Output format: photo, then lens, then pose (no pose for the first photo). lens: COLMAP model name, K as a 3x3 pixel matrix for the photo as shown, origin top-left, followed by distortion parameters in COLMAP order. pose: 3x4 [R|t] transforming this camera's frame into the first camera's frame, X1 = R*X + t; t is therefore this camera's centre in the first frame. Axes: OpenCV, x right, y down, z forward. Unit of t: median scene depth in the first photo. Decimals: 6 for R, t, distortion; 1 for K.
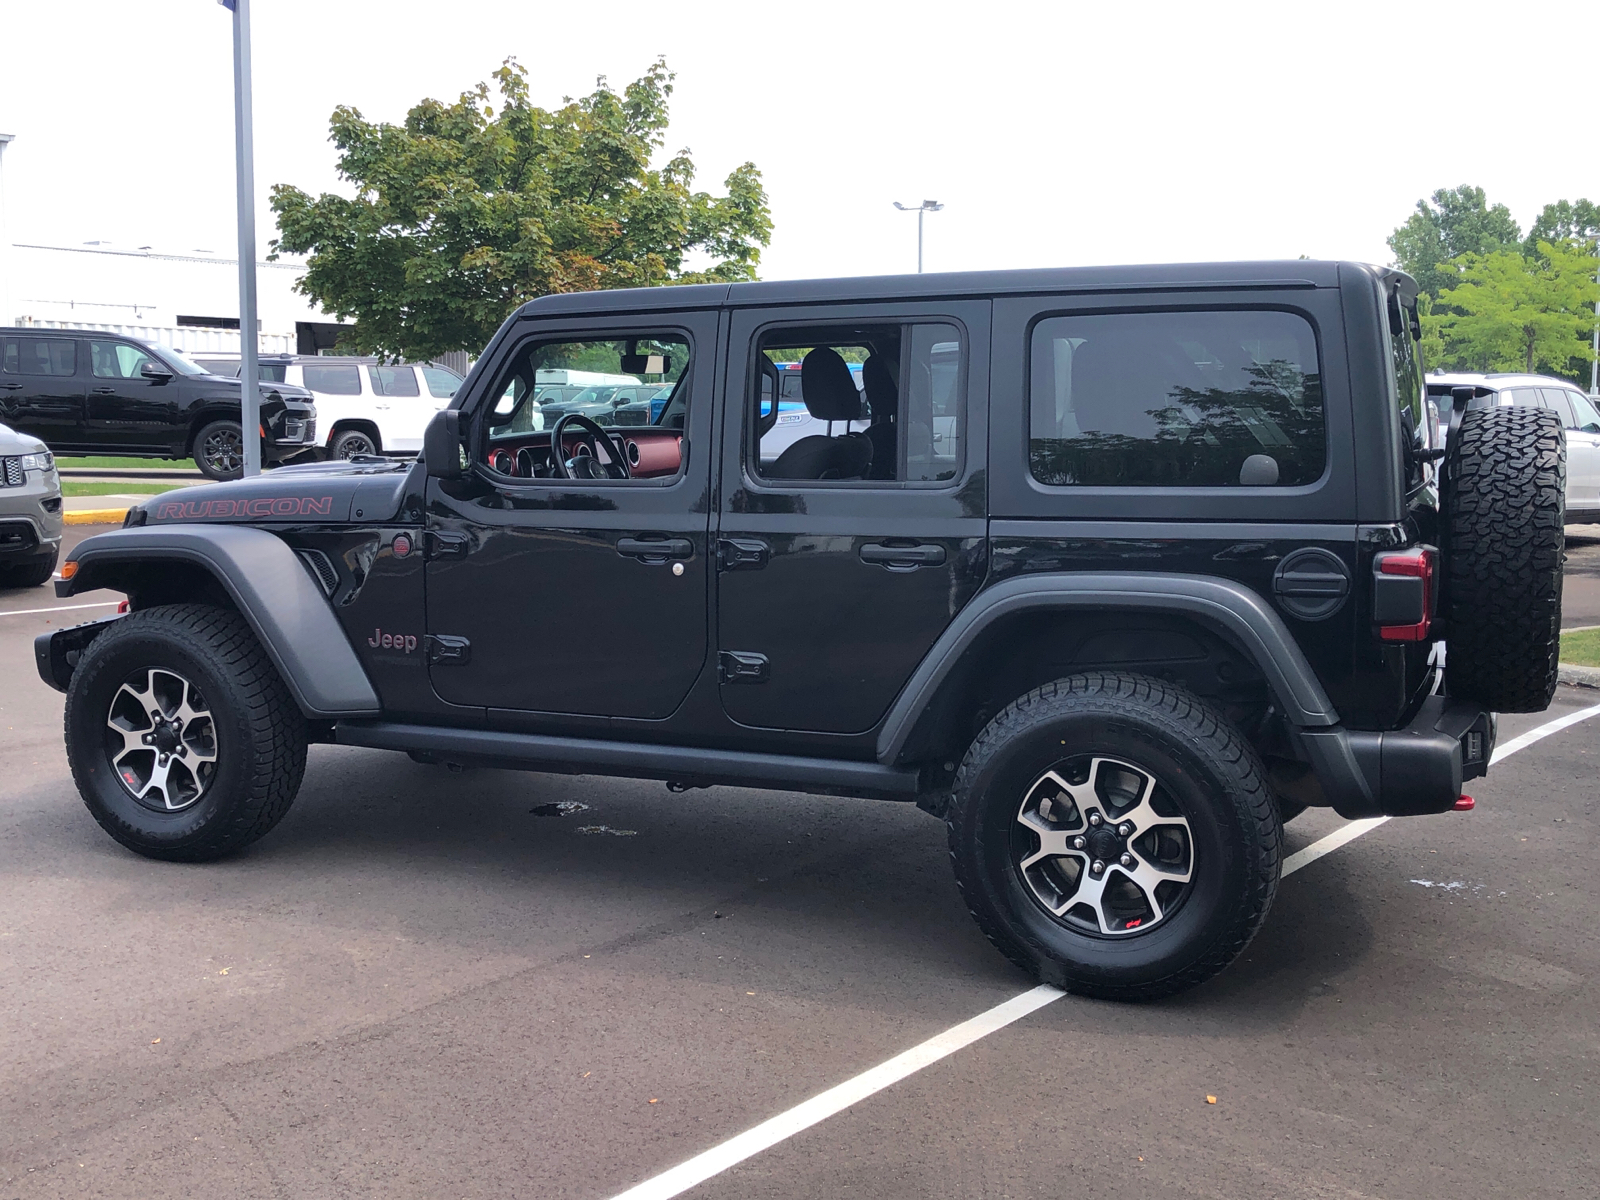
lens RADIAL K [[1676.8, 0, 800.0], [0, 1676.8, 600.0], [0, 0, 1]] dist [0.027698, -0.048695]
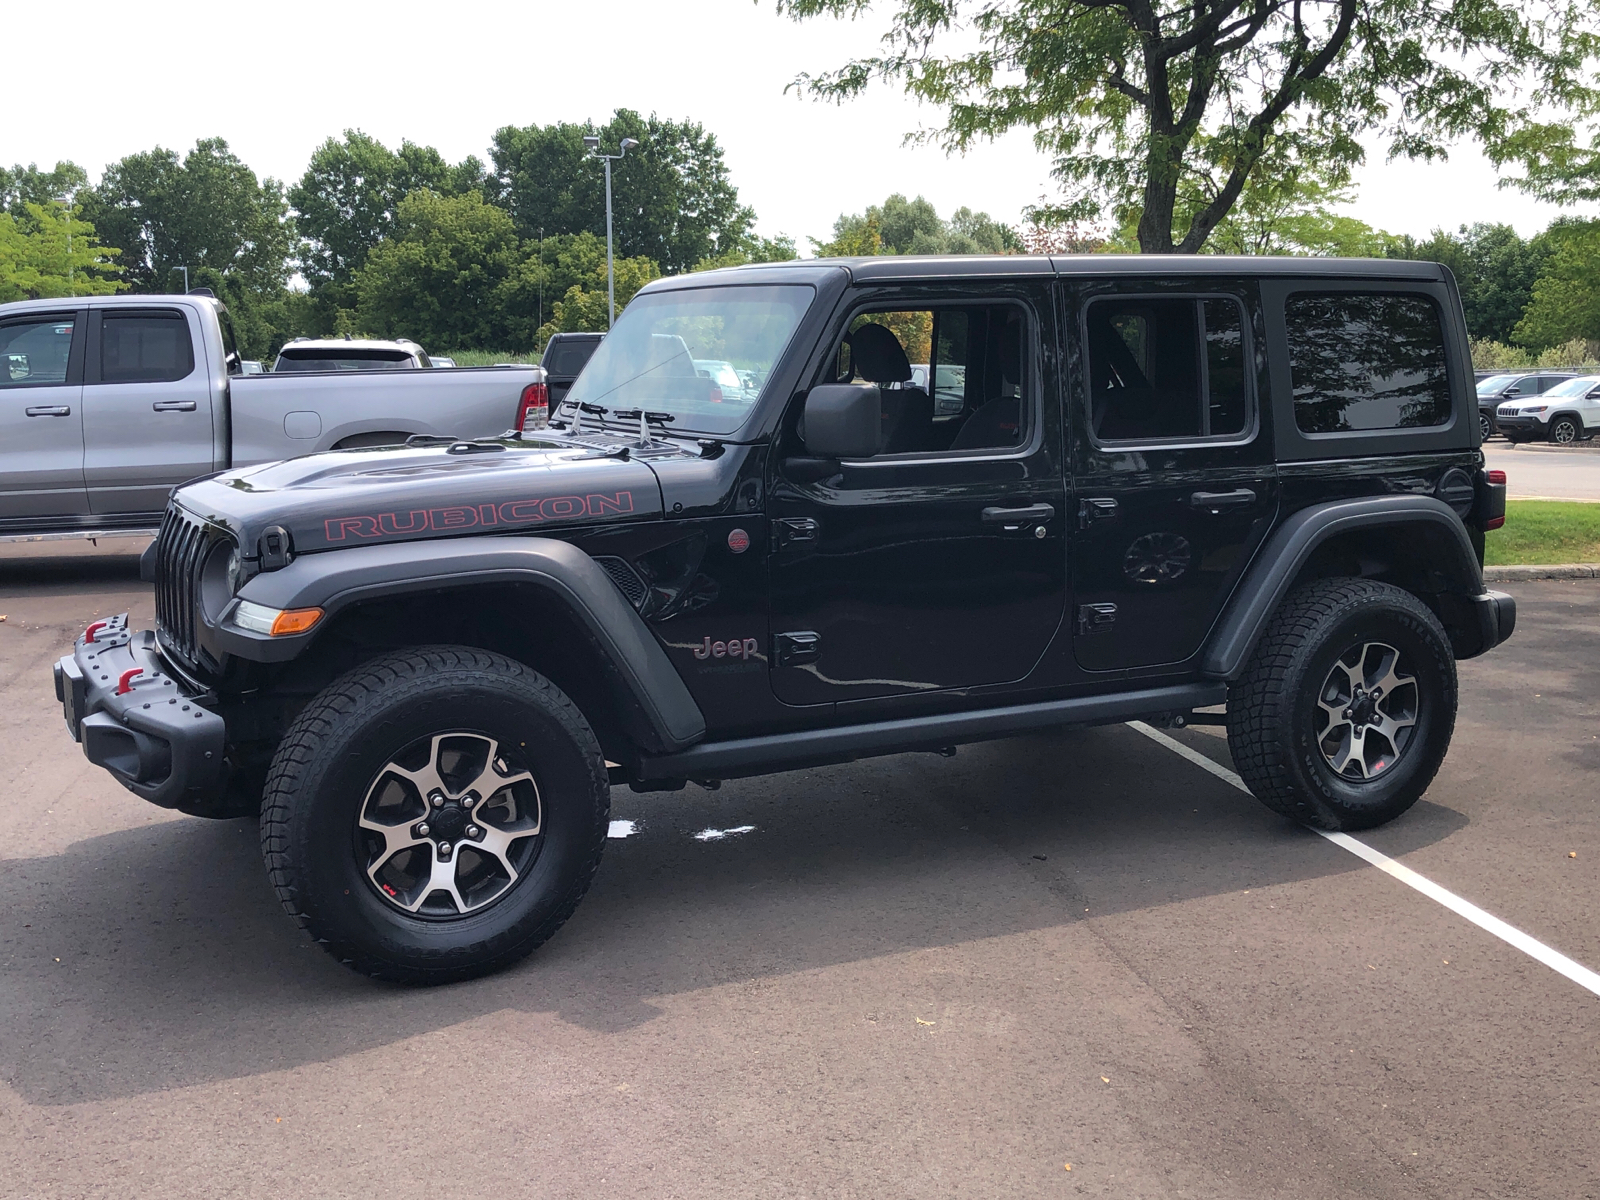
lens RADIAL K [[1700.7, 0, 786.2], [0, 1700.7, 600.7], [0, 0, 1]] dist [0.110930, -0.316436]
pose [[0.636424, -0.113614, 0.762926, -0.944245], [0.099399, 0.992926, 0.064948, -0.057667], [-0.764908, 0.034499, 0.643215, 0.421539]]
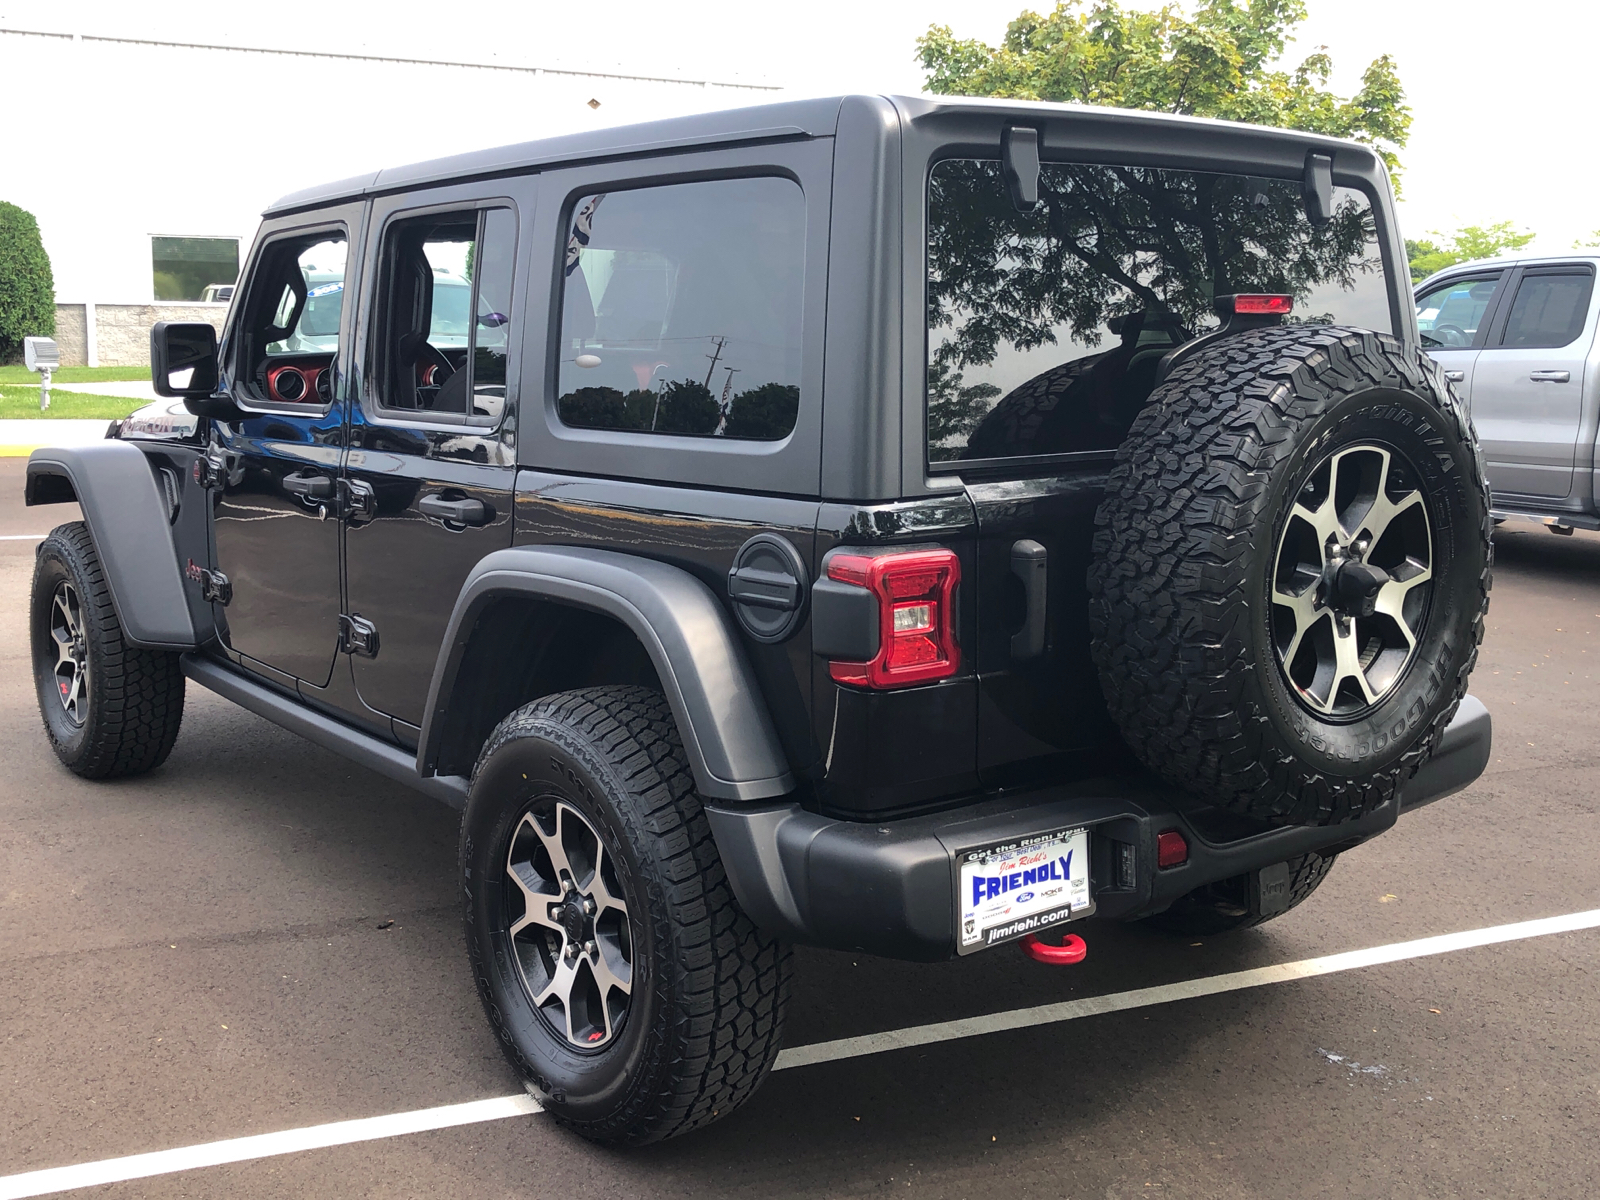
lens RADIAL K [[1676.8, 0, 800.0], [0, 1676.8, 600.0], [0, 0, 1]] dist [0.027698, -0.048695]
pose [[0.881628, 0.081895, -0.464785, 0.513585], [-0.063562, 0.996461, 0.055007, -0.034739], [0.467644, -0.018953, 0.883713, 0.348171]]
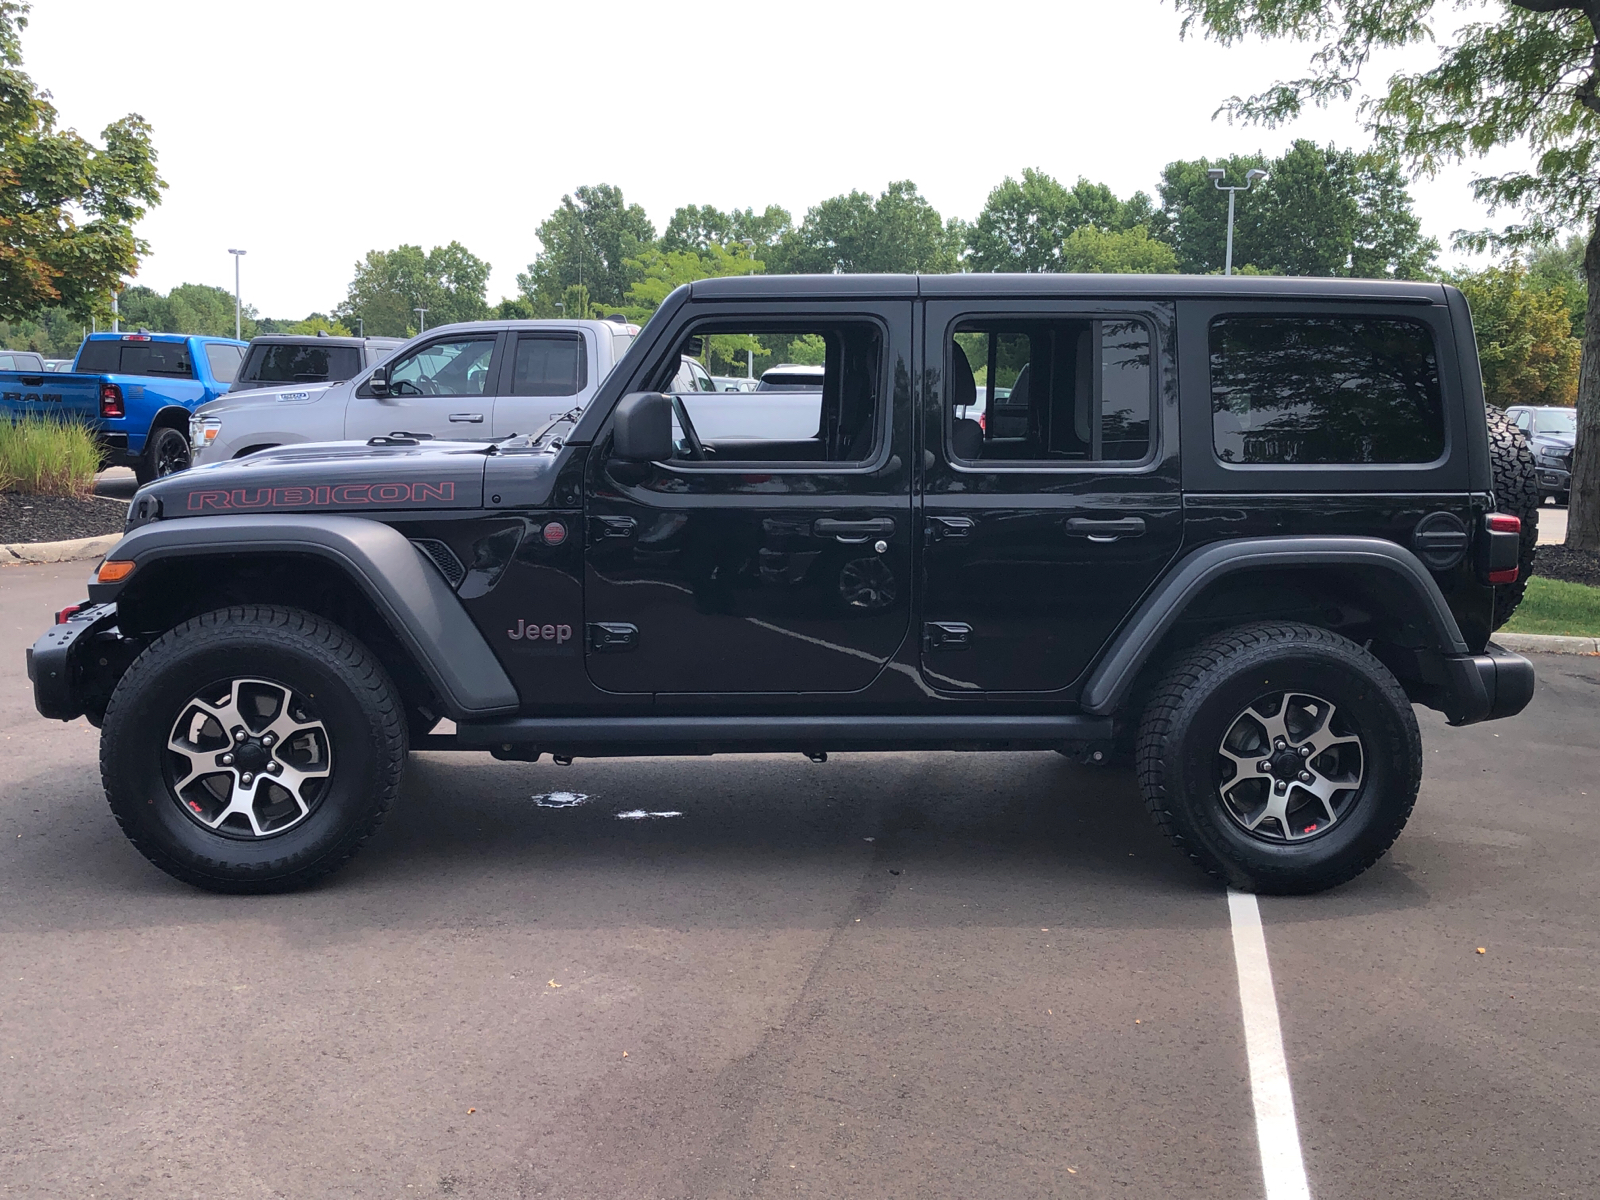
lens RADIAL K [[1681.2, 0, 752.1], [0, 1681.2, 604.8], [0, 0, 1]] dist [0.102941, -0.252163]
pose [[0.882964, -0.044393, 0.467337, -0.612724], [0.038088, 0.999011, 0.022935, -0.008590], [-0.467893, -0.002451, 0.883782, 0.099157]]
